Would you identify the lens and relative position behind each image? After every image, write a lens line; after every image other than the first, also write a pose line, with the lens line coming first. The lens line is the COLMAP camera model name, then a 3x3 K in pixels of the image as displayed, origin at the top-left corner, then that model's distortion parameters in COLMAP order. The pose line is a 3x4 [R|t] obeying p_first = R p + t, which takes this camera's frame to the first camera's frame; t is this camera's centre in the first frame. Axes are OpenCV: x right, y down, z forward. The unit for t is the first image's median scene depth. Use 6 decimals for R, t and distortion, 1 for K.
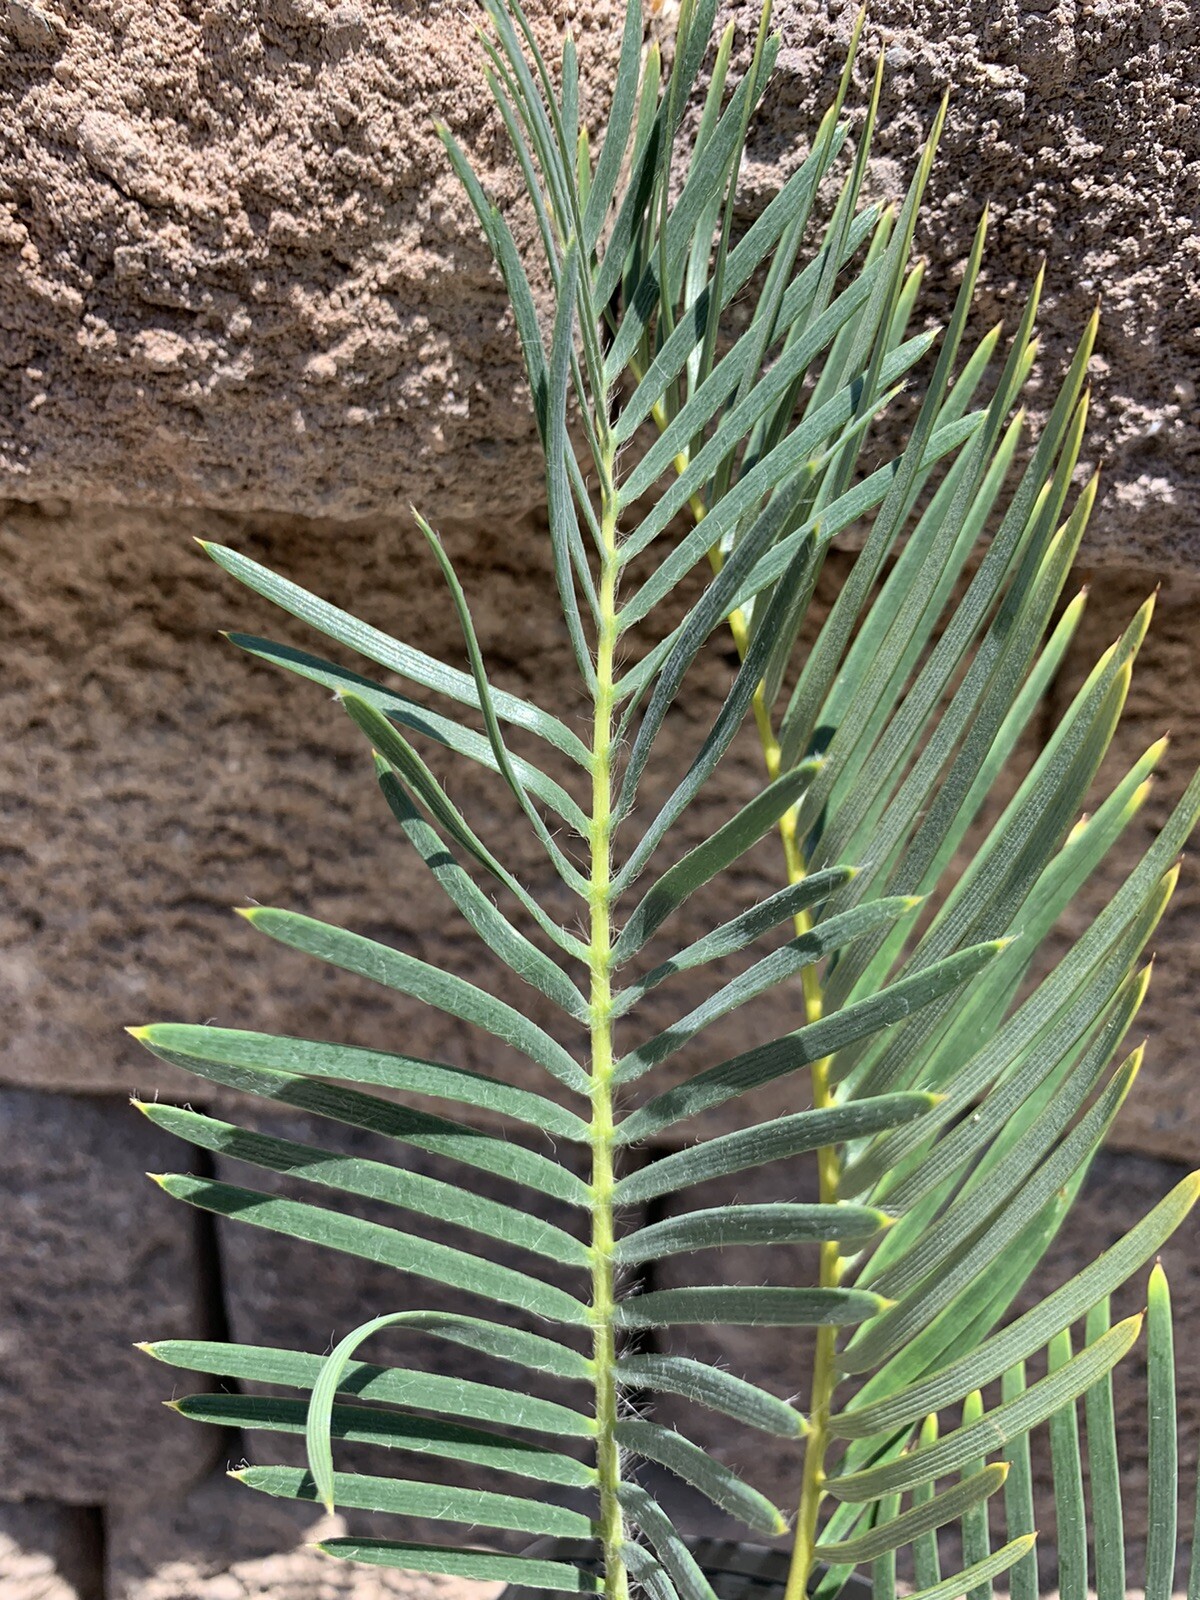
lens RADIAL K [[1295.8, 0, 600.0], [0, 1295.8, 800.0], [0, 0, 1]] dist [-0.021002, 0.007826]
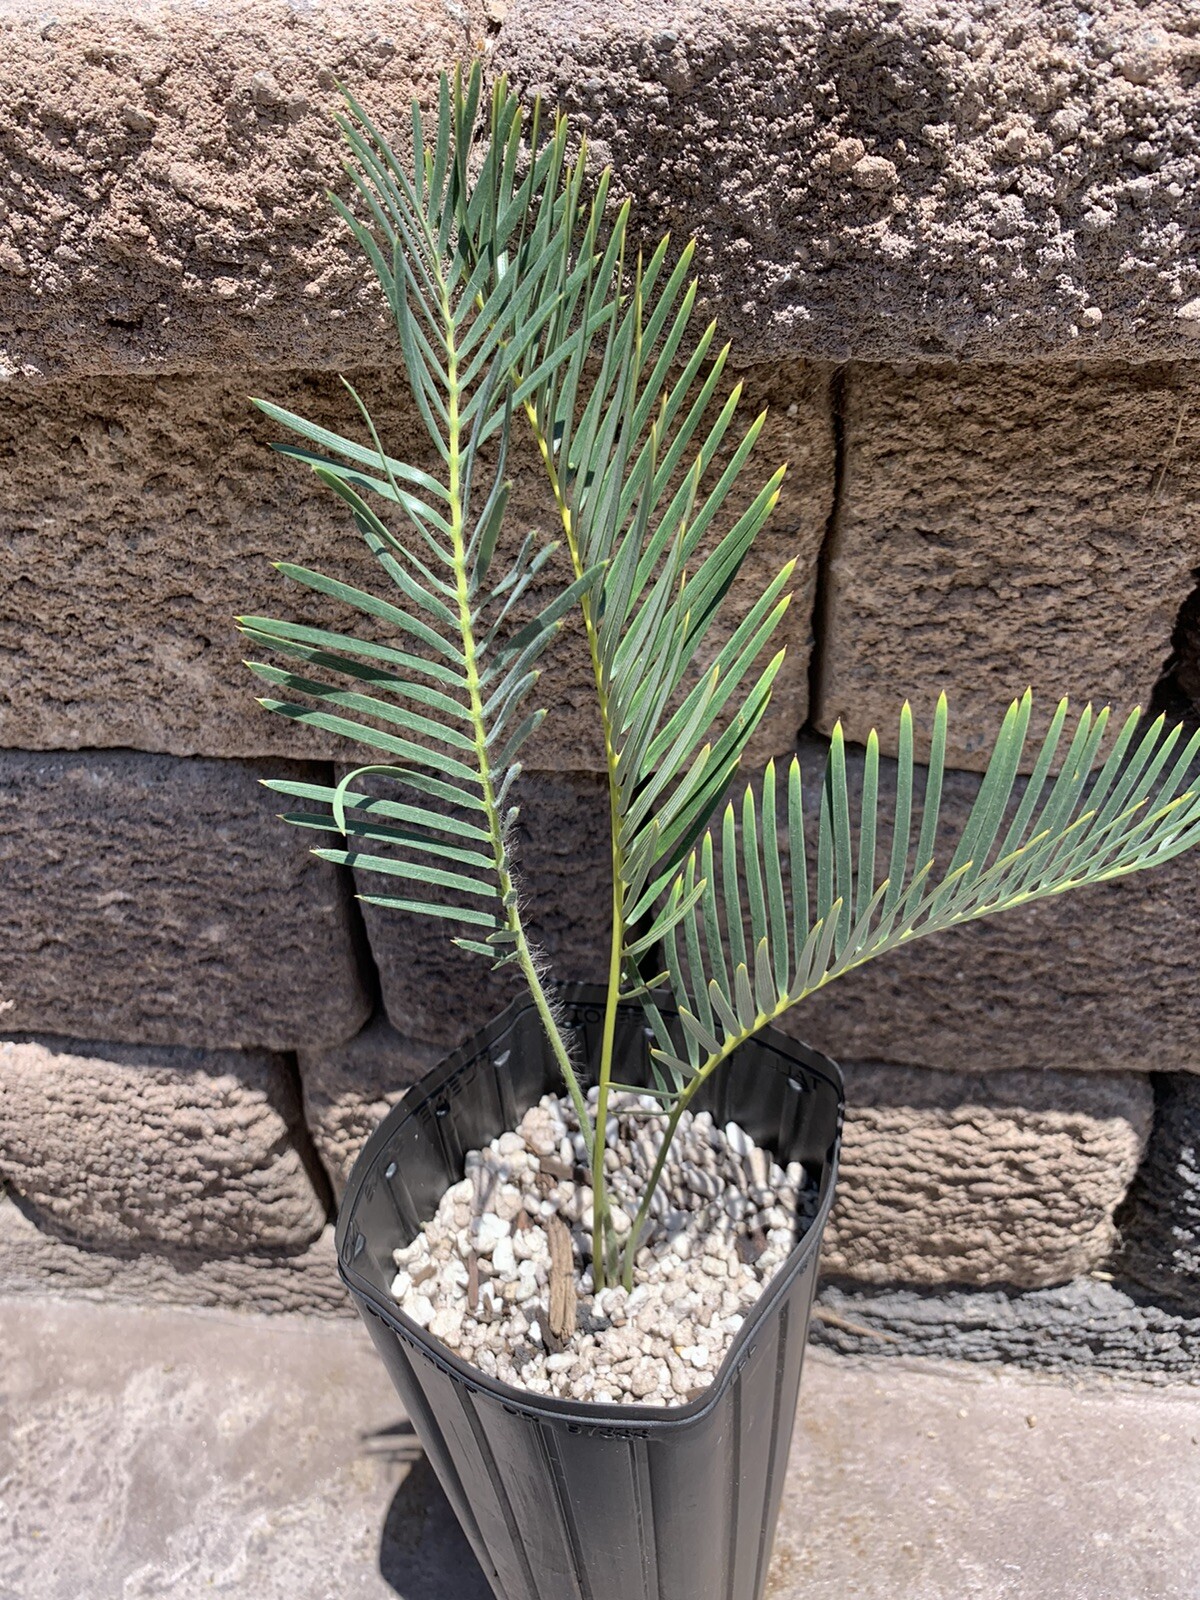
lens RADIAL K [[1272.6, 0, 600.0], [0, 1272.6, 800.0], [0, 0, 1]] dist [0.016708, -0.013587]
pose [[0.990700, -0.043236, -0.129012, 0.412849], [0.063453, 0.985563, 0.156971, 0.126098], [0.120363, -0.163698, 0.979140, -0.886121]]
